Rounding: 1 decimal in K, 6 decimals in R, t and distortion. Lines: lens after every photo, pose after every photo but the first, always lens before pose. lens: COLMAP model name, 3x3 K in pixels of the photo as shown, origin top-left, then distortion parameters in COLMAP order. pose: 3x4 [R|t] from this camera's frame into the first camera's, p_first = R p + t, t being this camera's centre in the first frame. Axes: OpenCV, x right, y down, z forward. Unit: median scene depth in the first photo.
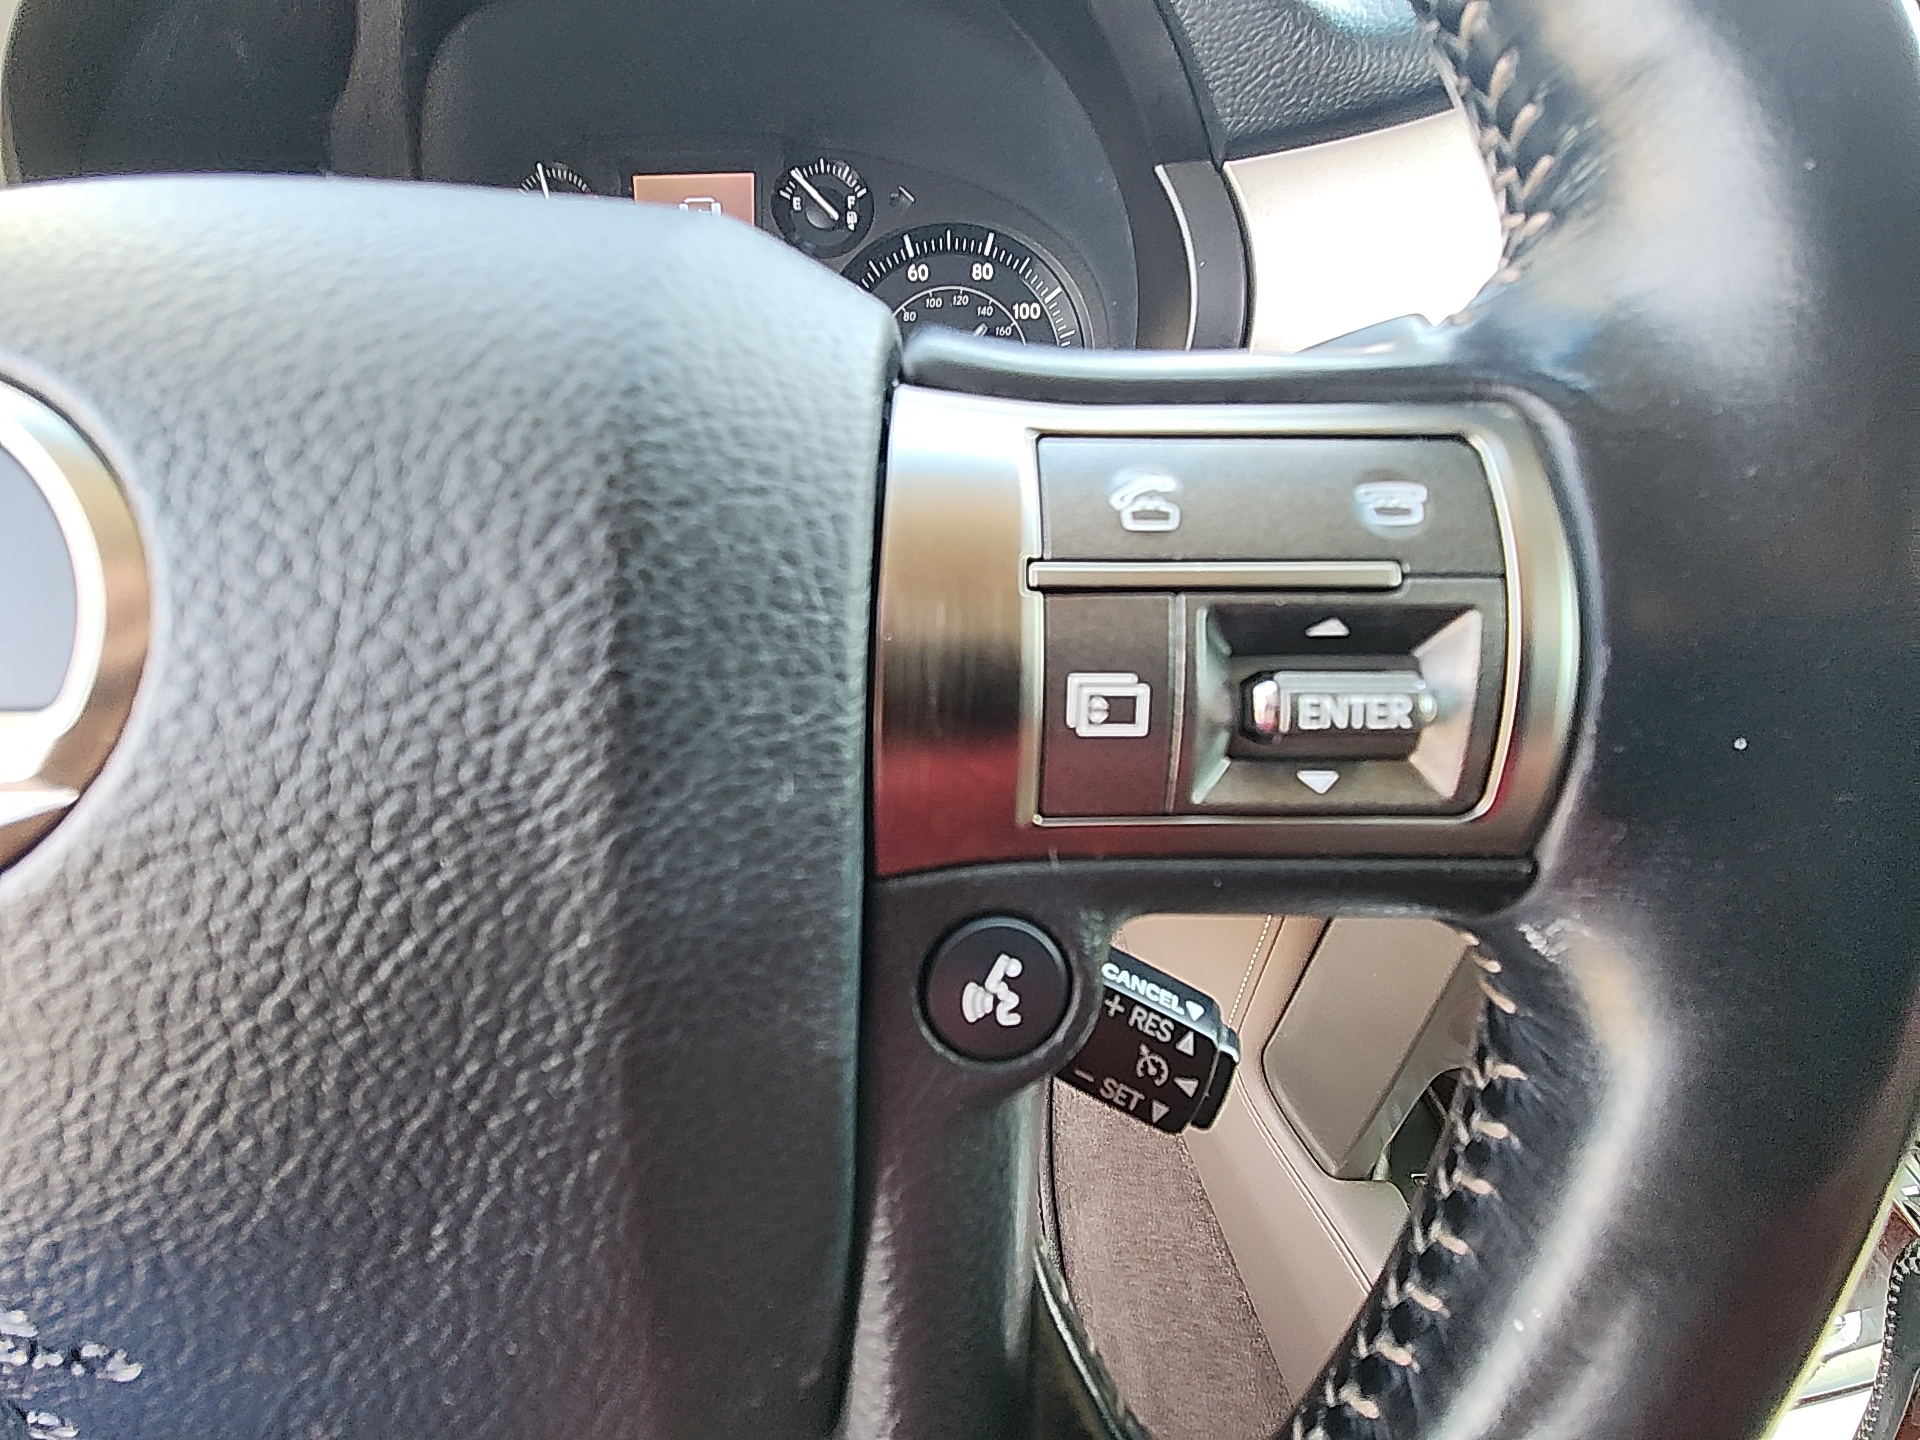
lens RADIAL K [[770.5, 0, 956.7], [0, 770.5, 709.5], [0, 0, 1]] dist [0.004083, 0.000018]
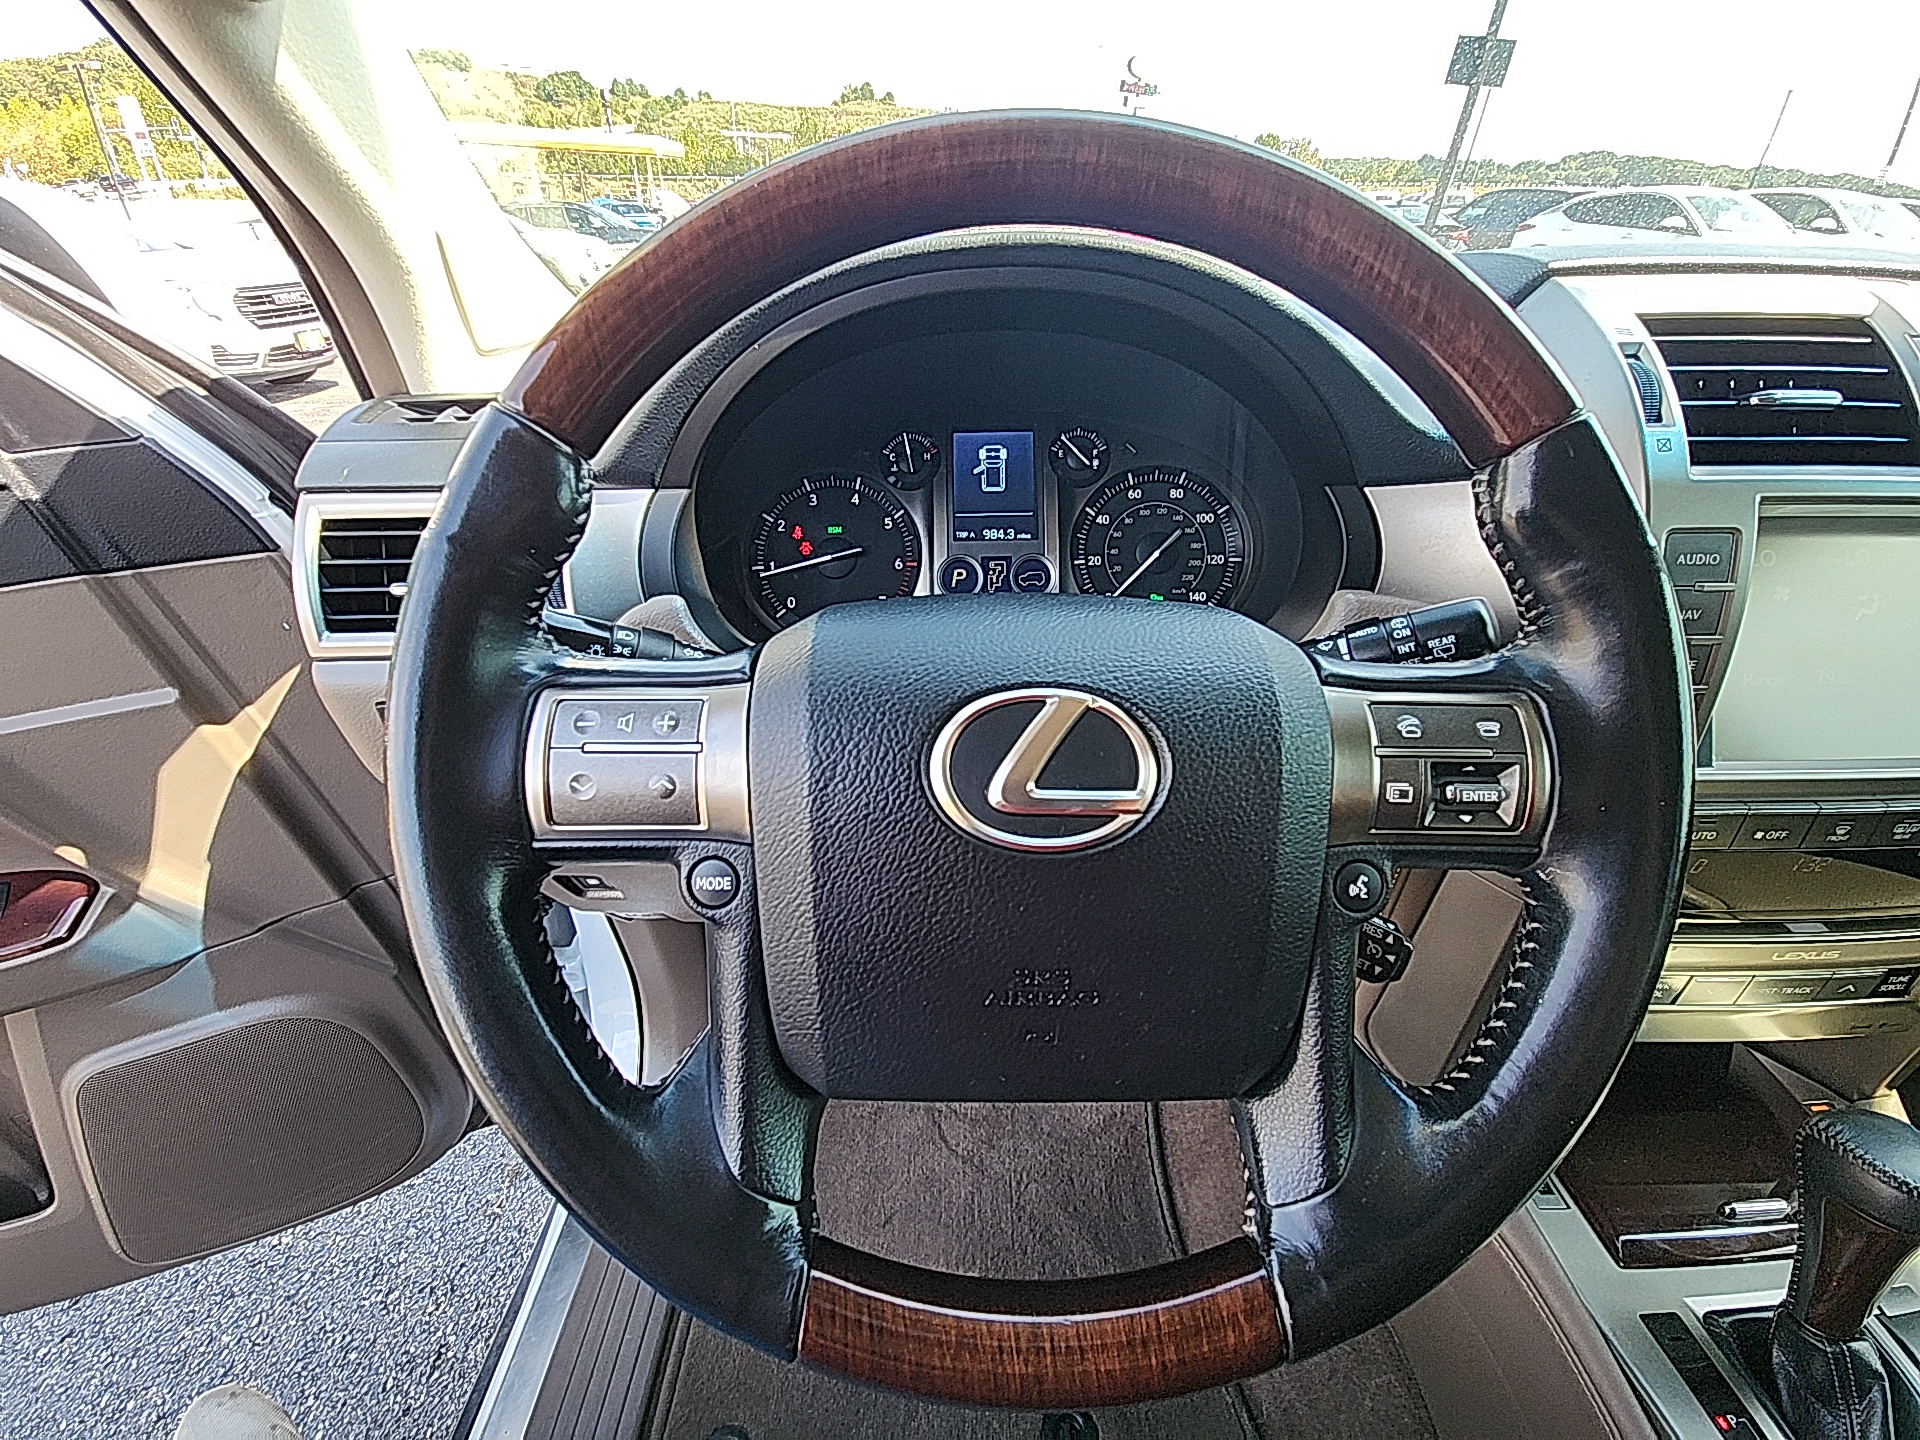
lens RADIAL K [[782.6, 0, 952.0], [0, 782.6, 706.2], [0, 0, 1]] dist [0.026534, -0.022164]
pose [[0.999801, 0.011462, -0.016302, -1.317072], [-0.012537, 0.997644, -0.067448, -0.097900], [0.015491, 0.067639, 0.997590, -1.879910]]
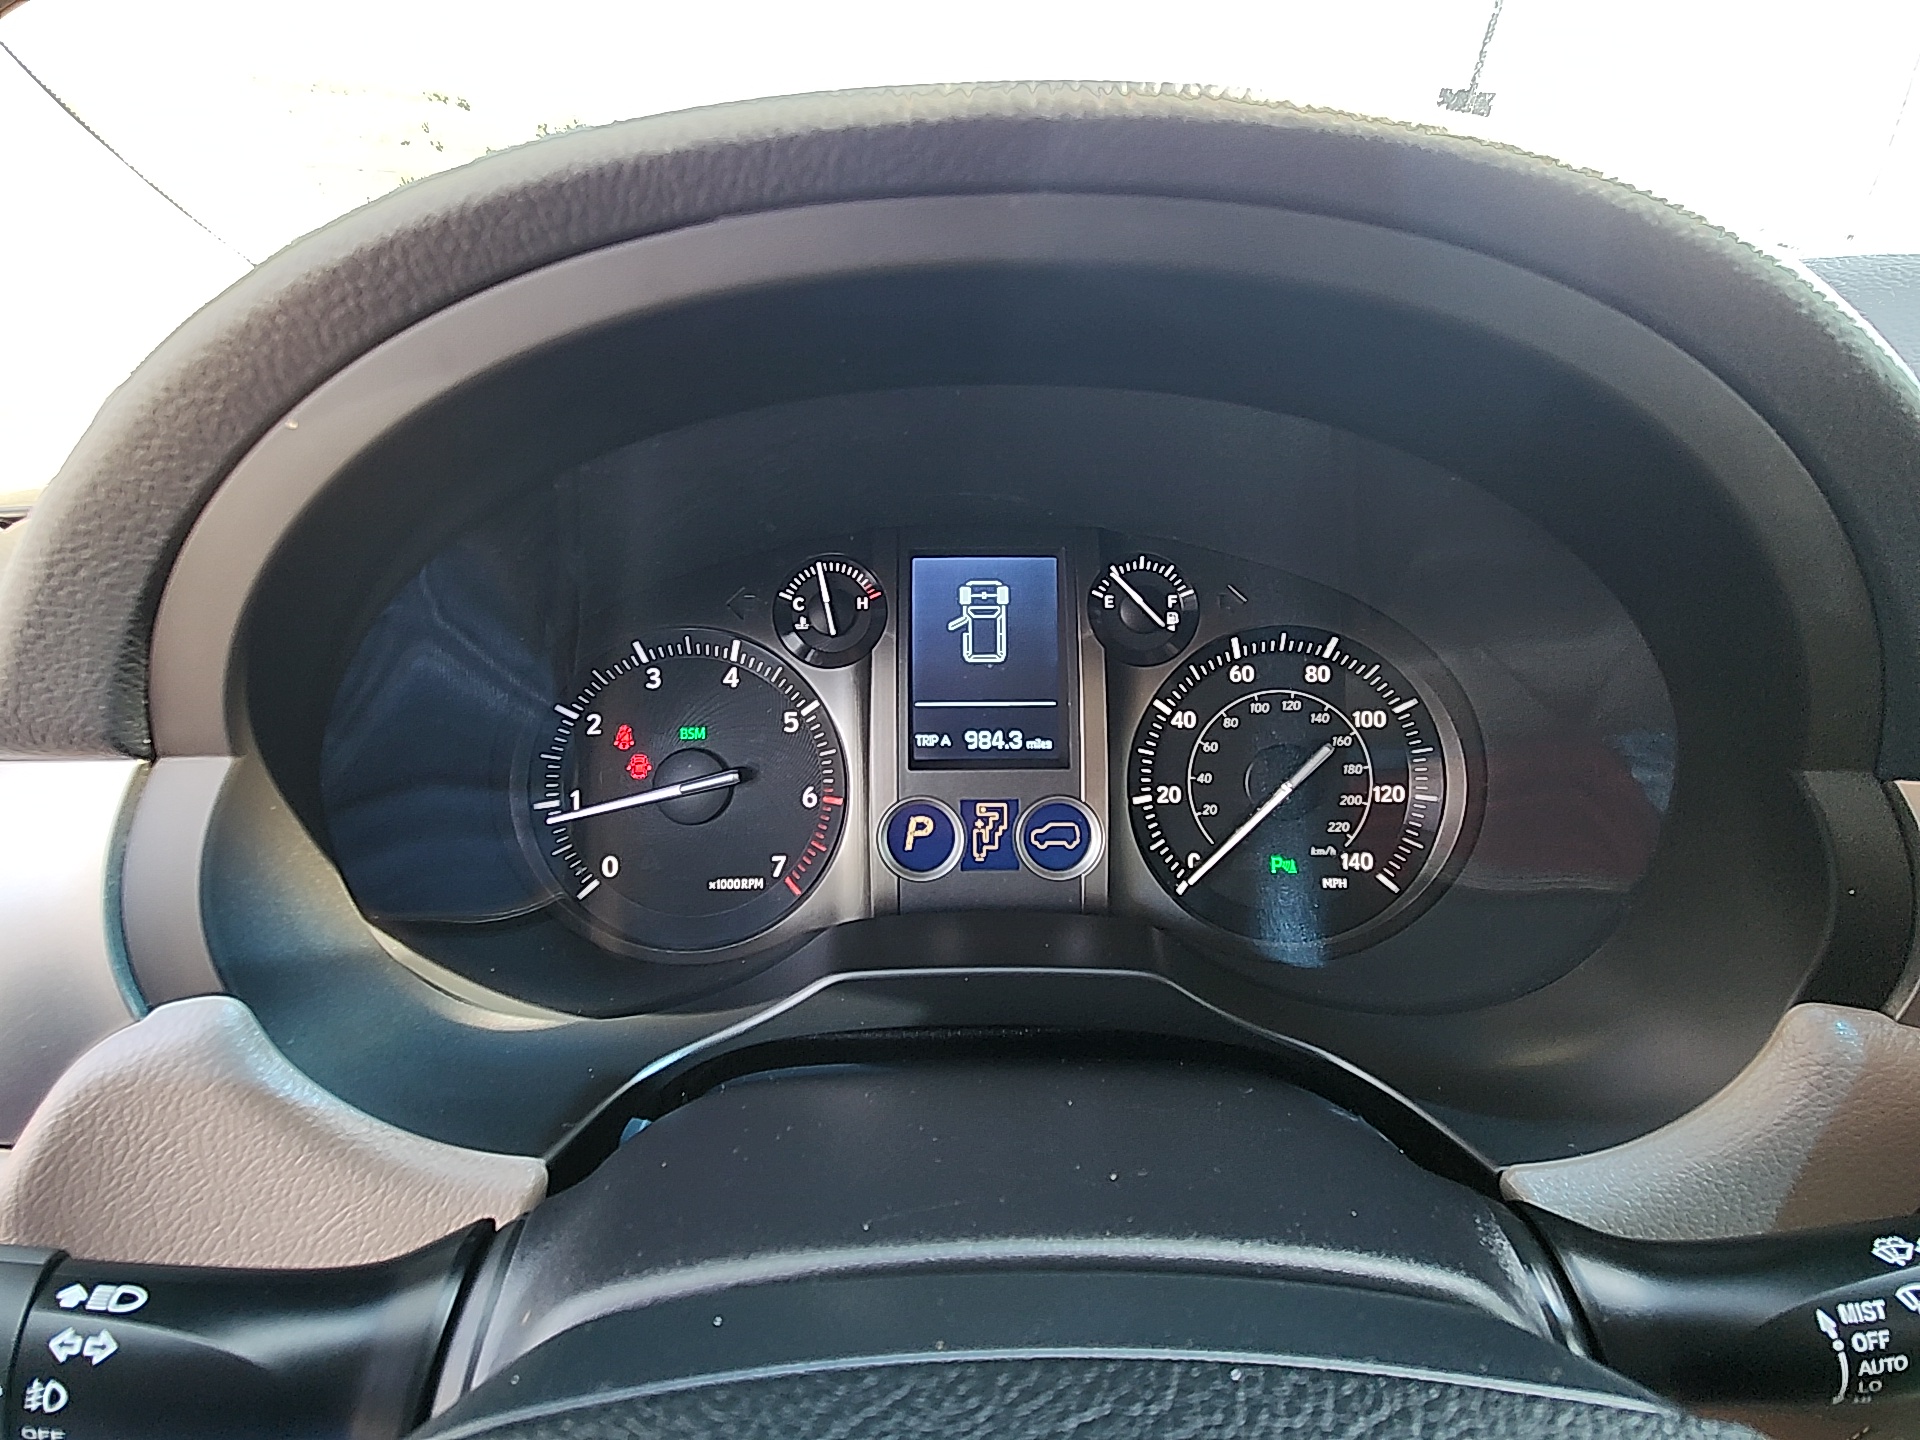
lens RADIAL K [[770.5, 0, 956.7], [0, 770.5, 709.5], [0, 0, 1]] dist [0.004083, 0.000018]
pose [[0.999838, 0.017949, -0.001141, -1.235296], [-0.017977, 0.995573, -0.092254, -1.505406], [-0.000520, 0.092259, 0.995735, 0.531358]]
